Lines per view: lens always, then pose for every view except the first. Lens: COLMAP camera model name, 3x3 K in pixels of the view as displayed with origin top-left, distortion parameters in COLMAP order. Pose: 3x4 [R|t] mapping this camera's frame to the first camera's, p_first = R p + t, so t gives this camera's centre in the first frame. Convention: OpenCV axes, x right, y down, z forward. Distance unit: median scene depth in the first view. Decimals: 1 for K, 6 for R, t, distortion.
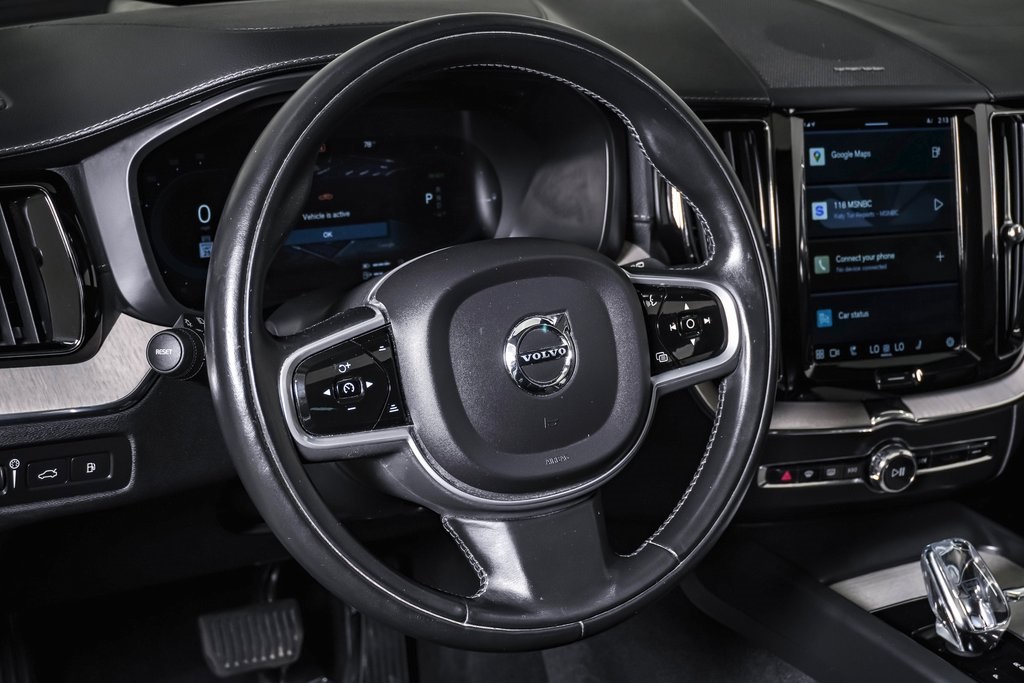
lens RADIAL K [[1548.7, 0, 512.0], [0, 1548.7, 341.5], [0, 0, 1]] dist [0.035901, 0.031336]
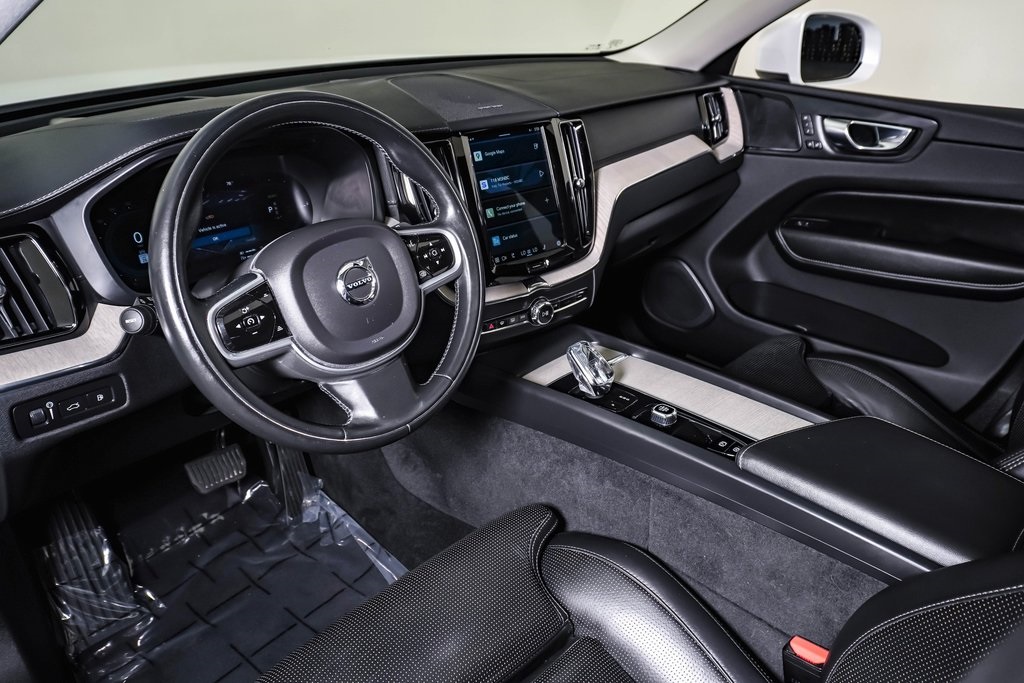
lens RADIAL K [[765.6, 0, 512.0], [0, 765.6, 341.5], [0, 0, 1]] dist [-0.036571, 0.042518]
pose [[0.954271, -0.190251, 0.230588, -0.020025], [0.168378, 0.979422, 0.111271, 0.004678], [-0.247013, -0.067356, 0.966668, 0.082075]]
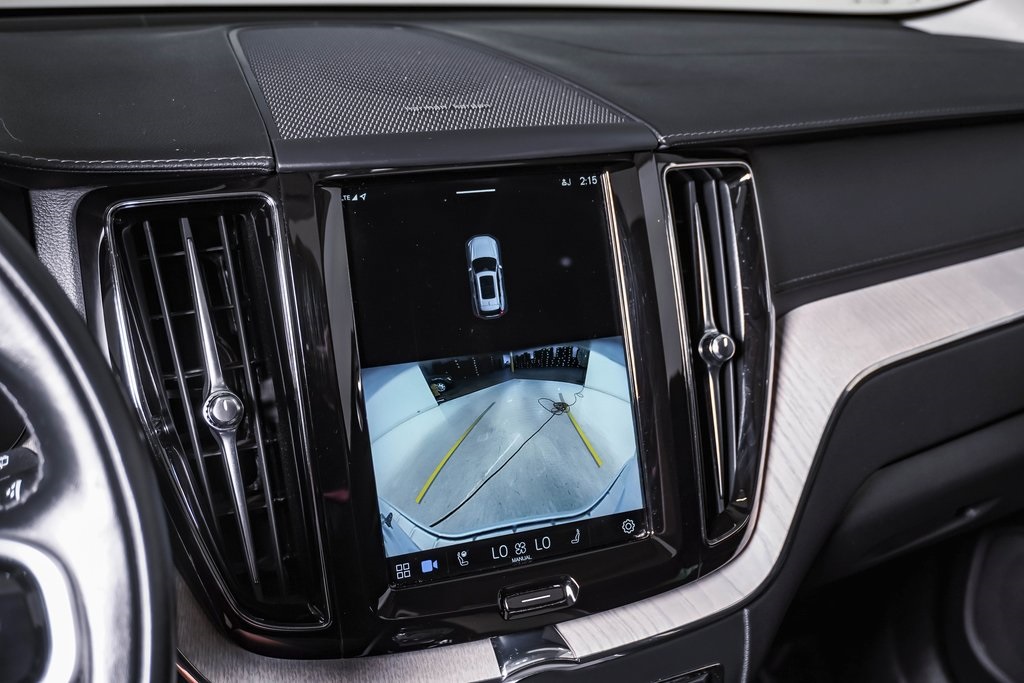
lens RADIAL K [[1355.2, 0, 512.0], [0, 1355.2, 341.5], [0, 0, 1]] dist [0.002024, 0.004169]
pose [[0.996649, -0.065294, 0.049279, 0.224830], [0.068303, 0.995732, -0.062067, -0.046221], [-0.045016, 0.065225, 0.996855, 0.472466]]
